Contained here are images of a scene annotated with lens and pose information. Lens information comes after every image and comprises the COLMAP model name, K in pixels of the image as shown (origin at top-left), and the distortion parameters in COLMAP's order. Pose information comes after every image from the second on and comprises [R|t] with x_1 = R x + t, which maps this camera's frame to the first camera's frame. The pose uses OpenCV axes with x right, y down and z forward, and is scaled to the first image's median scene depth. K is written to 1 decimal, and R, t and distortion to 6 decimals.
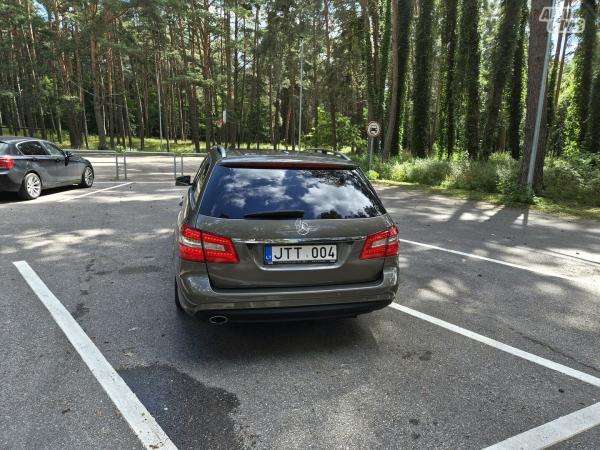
lens RADIAL K [[398.5, 0, 300.0], [0, 398.5, 225.0], [0, 0, 1]] dist [0.075702, -0.062280]
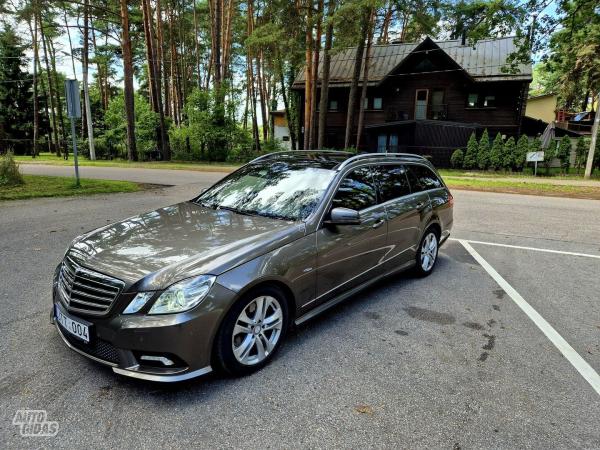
lens RADIAL K [[398.5, 0, 300.0], [0, 398.5, 225.0], [0, 0, 1]] dist [0.075702, -0.062280]
pose [[-0.599733, -0.208889, 0.772454, -0.954844], [0.109241, 0.934916, 0.337637, -0.412176], [-0.792708, 0.286876, -0.537881, 1.833675]]
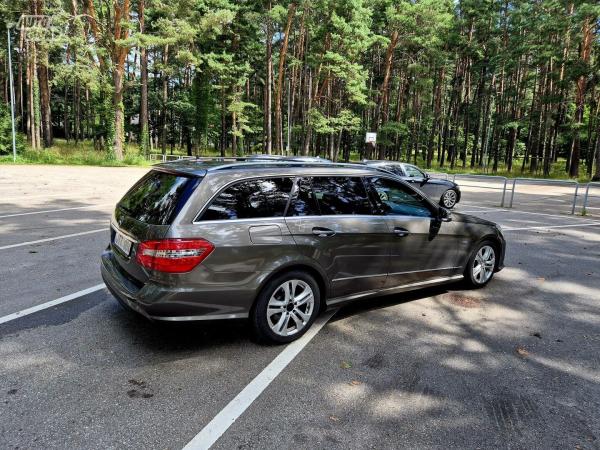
lens RADIAL K [[398.5, 0, 300.0], [0, 398.5, 225.0], [0, 0, 1]] dist [0.075702, -0.062280]
pose [[0.391749, 0.146058, -0.908405, 0.852551], [-0.212707, 0.974950, 0.065027, -0.112408], [0.895147, 0.167750, 0.413003, 0.644643]]
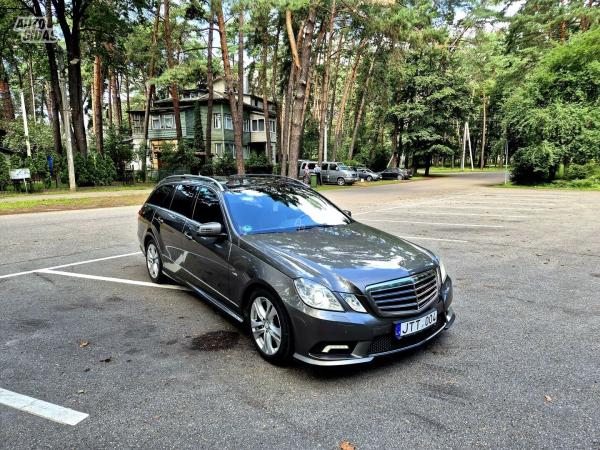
lens RADIAL K [[398.5, 0, 300.0], [0, 398.5, 225.0], [0, 0, 1]] dist [0.075702, -0.062280]
pose [[-0.903379, 0.029577, -0.427822, 0.256707], [-0.112878, 0.946040, 0.303755, -0.476931], [0.413721, 0.322697, -0.851294, 2.325914]]
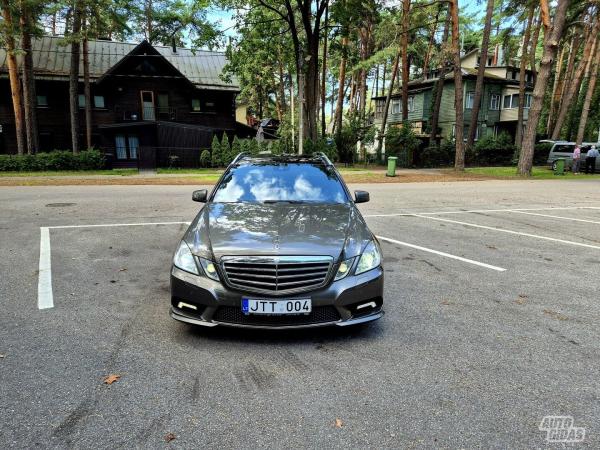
lens RADIAL K [[398.5, 0, 300.0], [0, 398.5, 225.0], [0, 0, 1]] dist [0.075702, -0.062280]
pose [[-0.979325, -0.074808, 0.187954, -0.430125], [0.001316, 0.926736, 0.375710, -0.494994], [-0.202290, 0.368189, -0.907477, 2.413991]]
